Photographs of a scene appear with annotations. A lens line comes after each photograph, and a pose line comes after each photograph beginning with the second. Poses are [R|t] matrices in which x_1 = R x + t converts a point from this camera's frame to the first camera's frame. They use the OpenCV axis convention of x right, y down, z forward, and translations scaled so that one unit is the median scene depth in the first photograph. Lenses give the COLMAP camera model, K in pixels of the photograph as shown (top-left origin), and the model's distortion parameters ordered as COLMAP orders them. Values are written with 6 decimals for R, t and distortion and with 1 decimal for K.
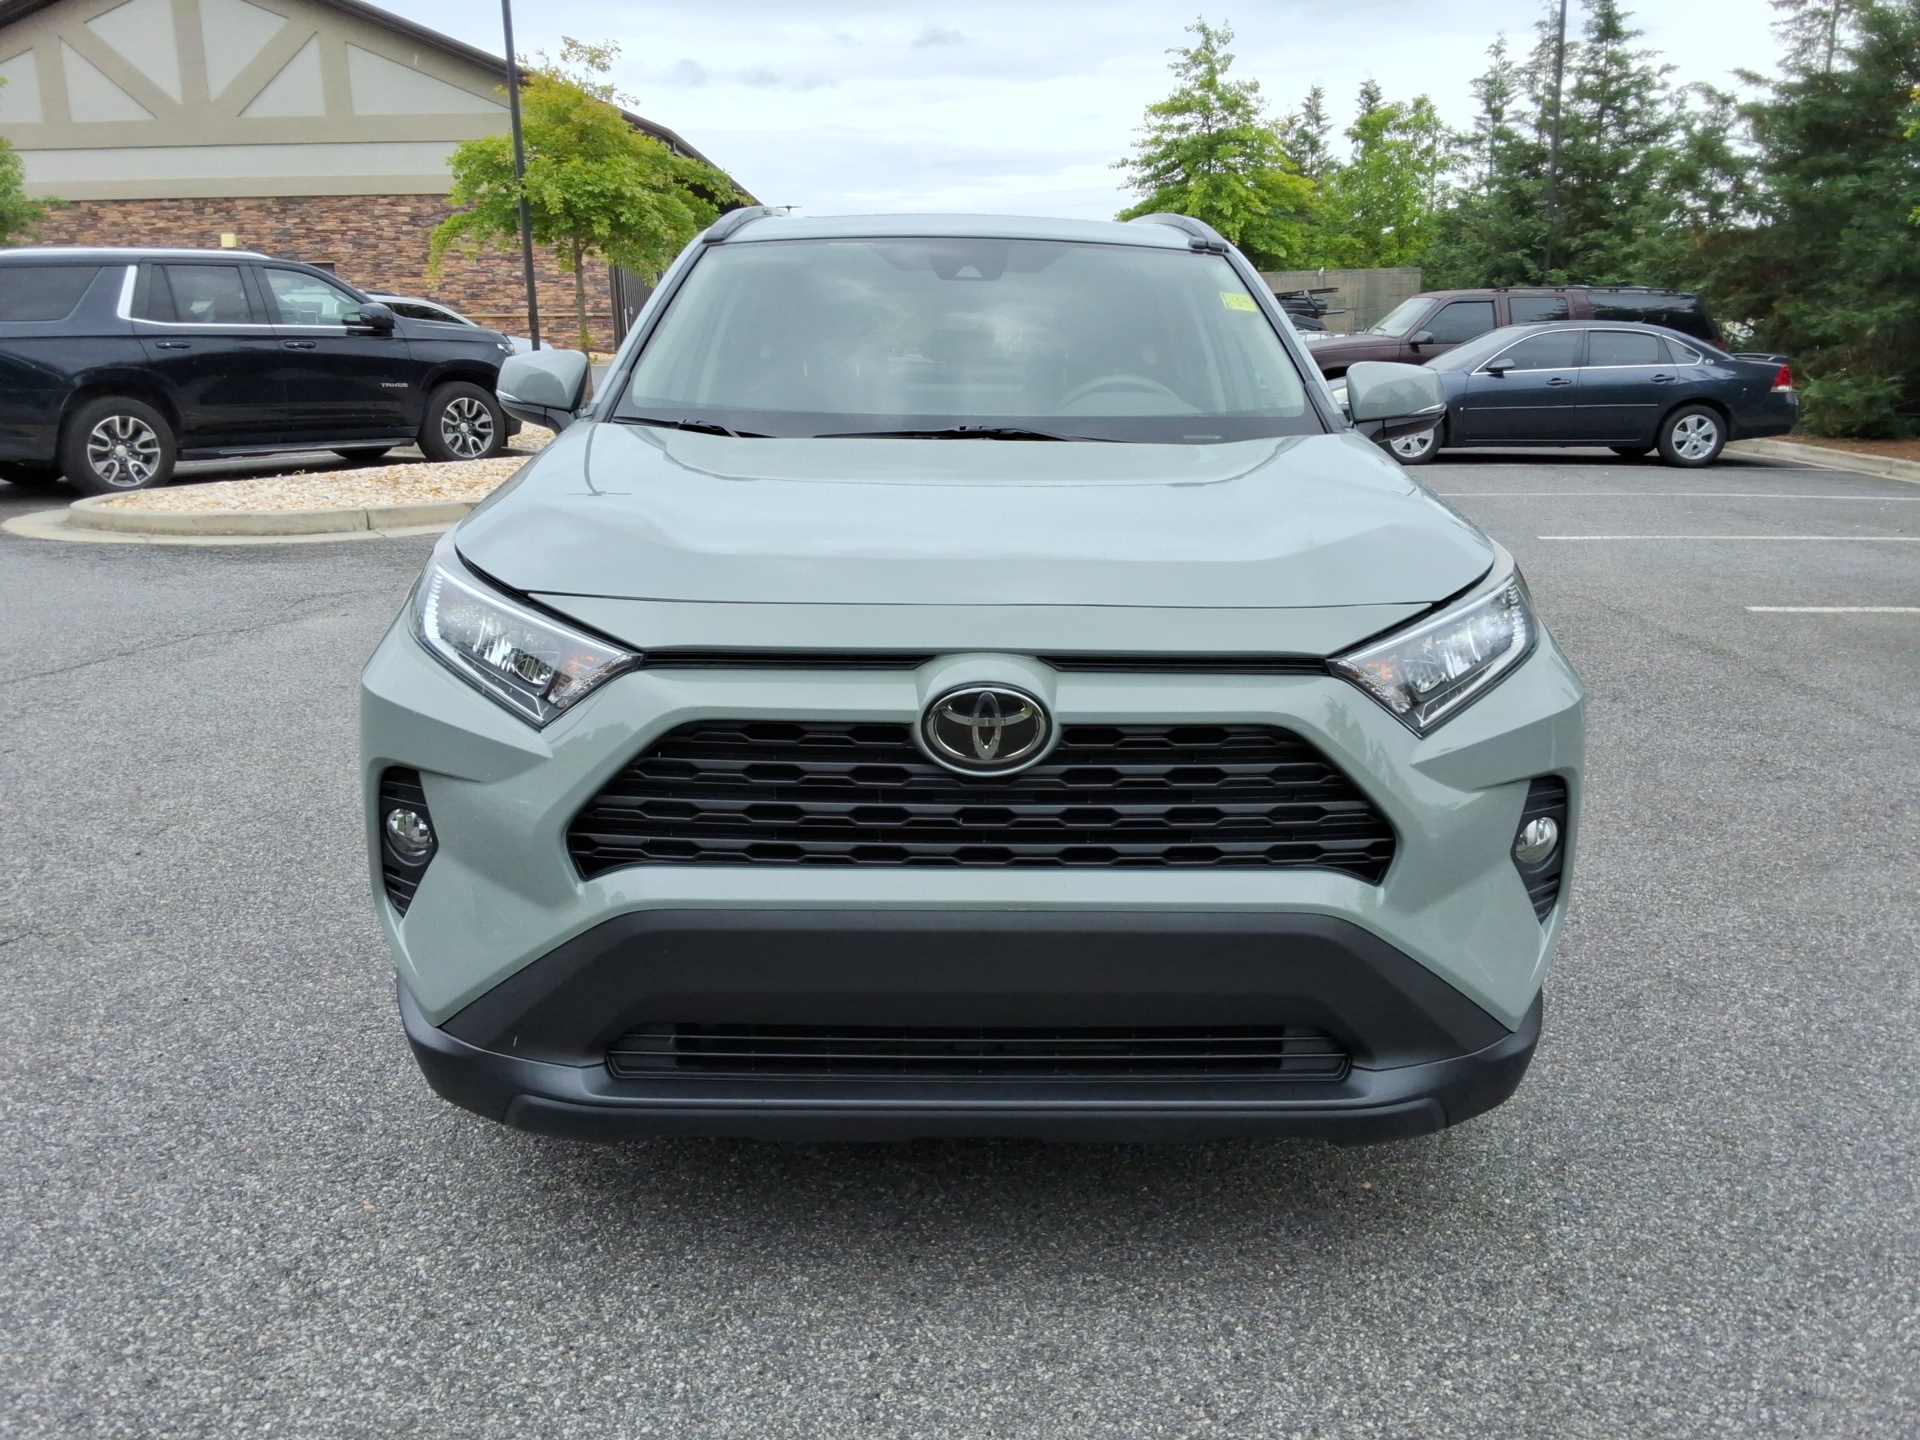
lens RADIAL K [[1538.6, 0, 969.0], [0, 1538.6, 714.1], [0, 0, 1]] dist [0.103807, -0.156720]
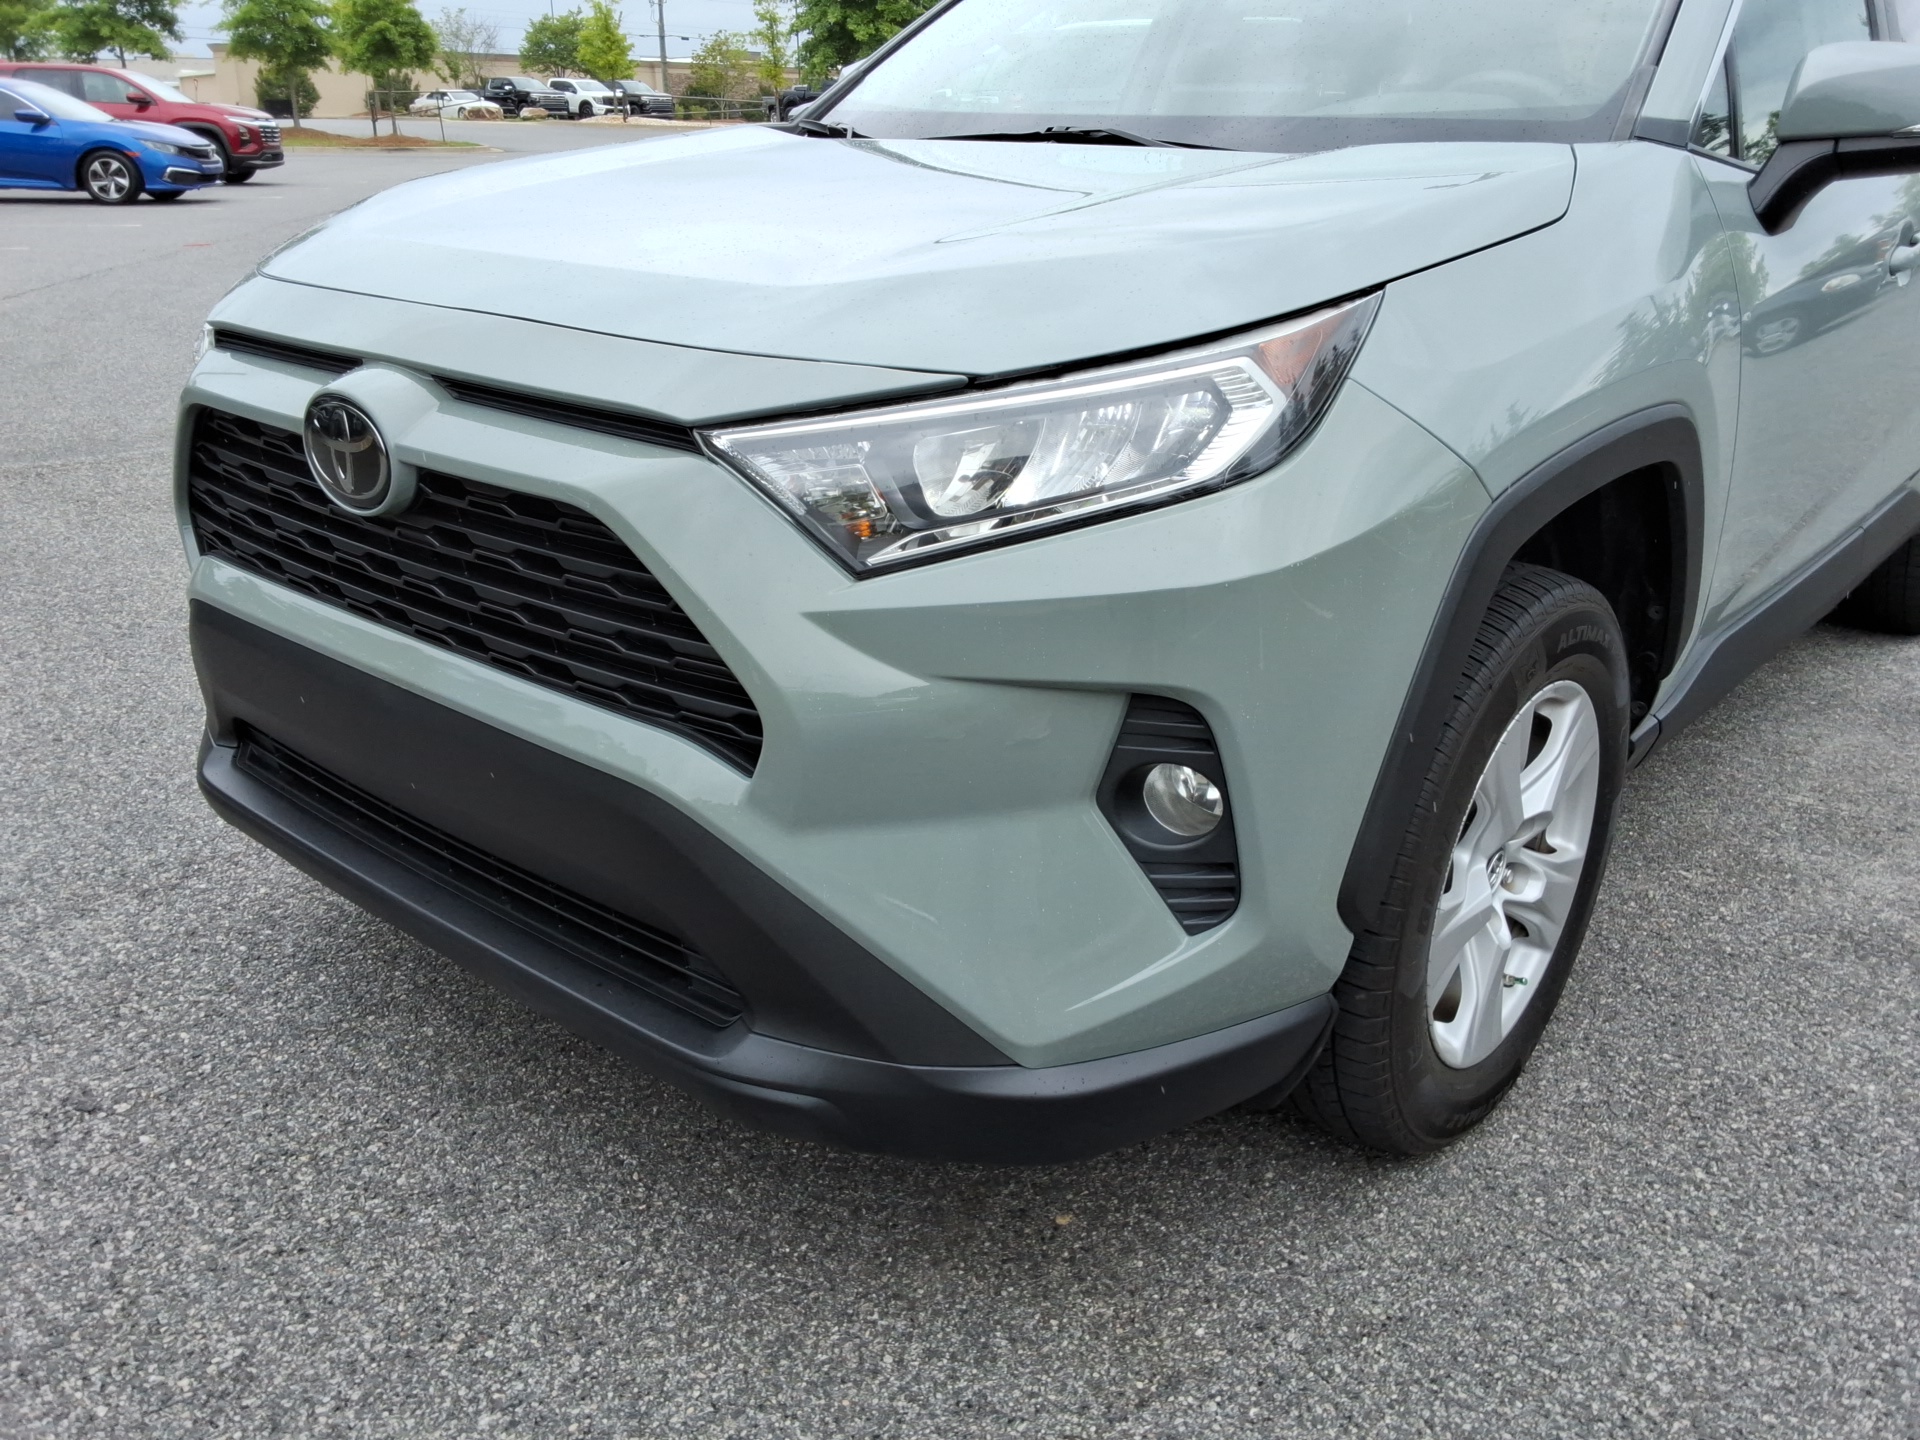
lens RADIAL K [[1538.6, 0, 958.6], [0, 1538.6, 708.2], [0, 0, 1]] dist [0.103807, -0.156720]
pose [[0.751069, 0.235985, -0.616609, 0.726301], [-0.156875, 0.970980, 0.180524, -0.054425], [0.641316, -0.038855, 0.766293, 0.525104]]
